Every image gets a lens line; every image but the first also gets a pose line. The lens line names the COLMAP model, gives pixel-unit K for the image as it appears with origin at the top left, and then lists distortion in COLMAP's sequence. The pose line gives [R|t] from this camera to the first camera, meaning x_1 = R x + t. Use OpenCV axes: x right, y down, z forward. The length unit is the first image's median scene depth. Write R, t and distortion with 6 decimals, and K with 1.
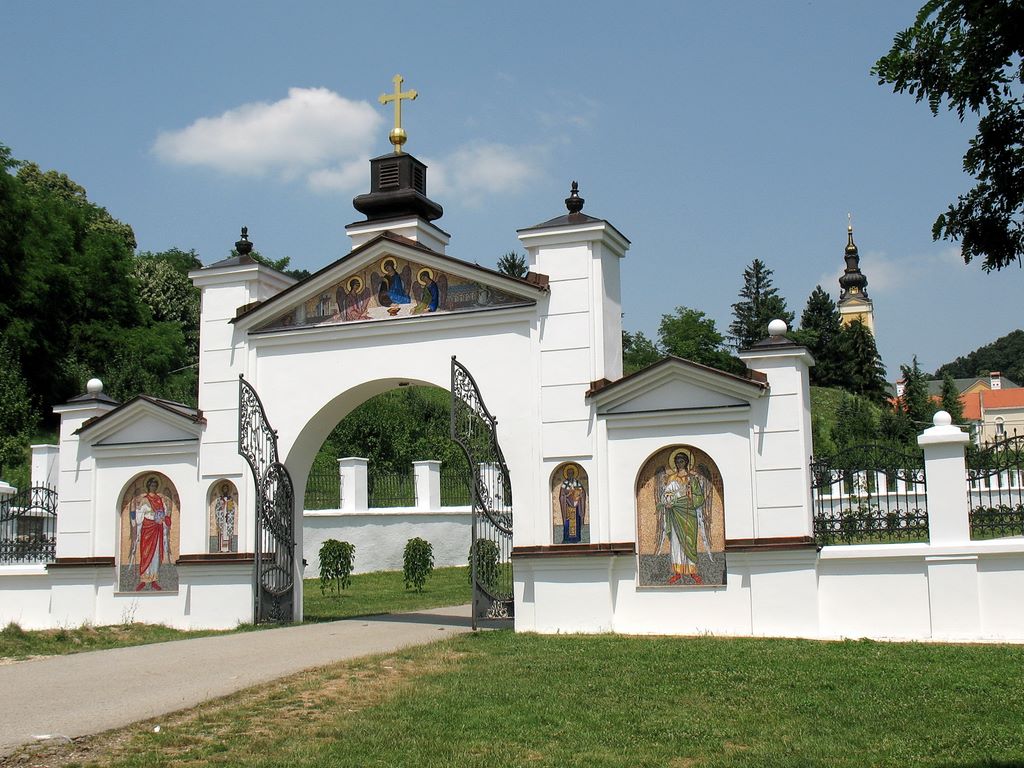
lens RADIAL K [[1467.3, 0, 512.0], [0, 1467.3, 384.0], [0, 0, 1]] dist [-0.179899, 0.037526]
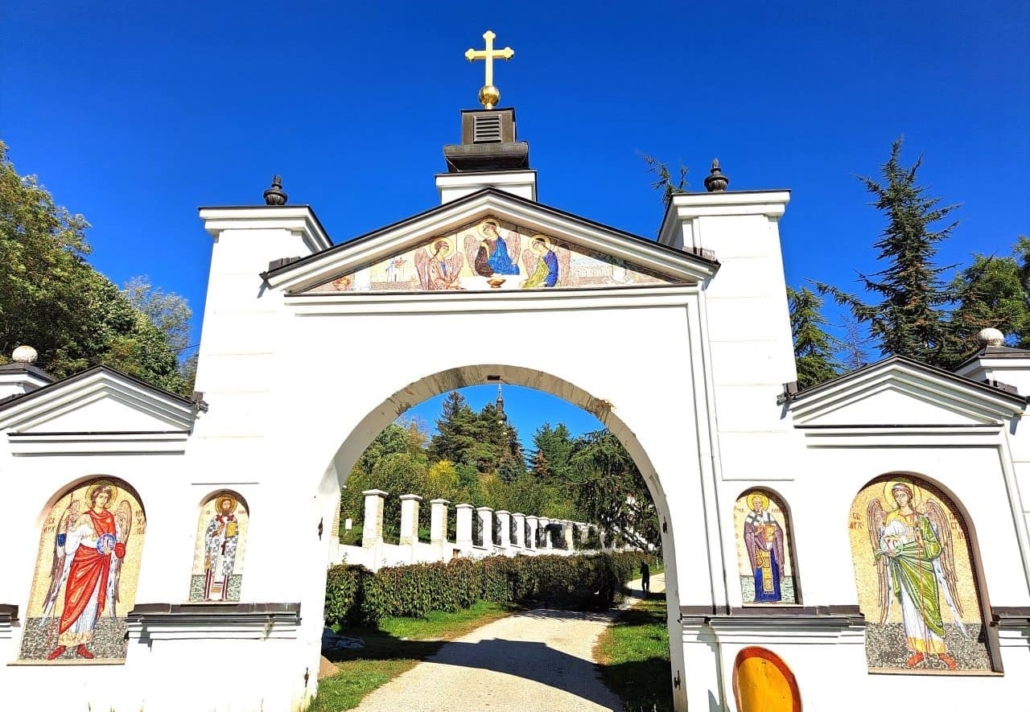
lens RADIAL K [[760.3, 0, 515.0], [0, 760.3, 356.0], [0, 0, 1]] dist [0.073100, -0.076266]
pose [[0.950014, 0.108661, 0.292689, -0.181391], [-0.062455, 0.984673, -0.162843, 0.053321], [-0.305898, 0.136423, 0.942239, 0.602529]]
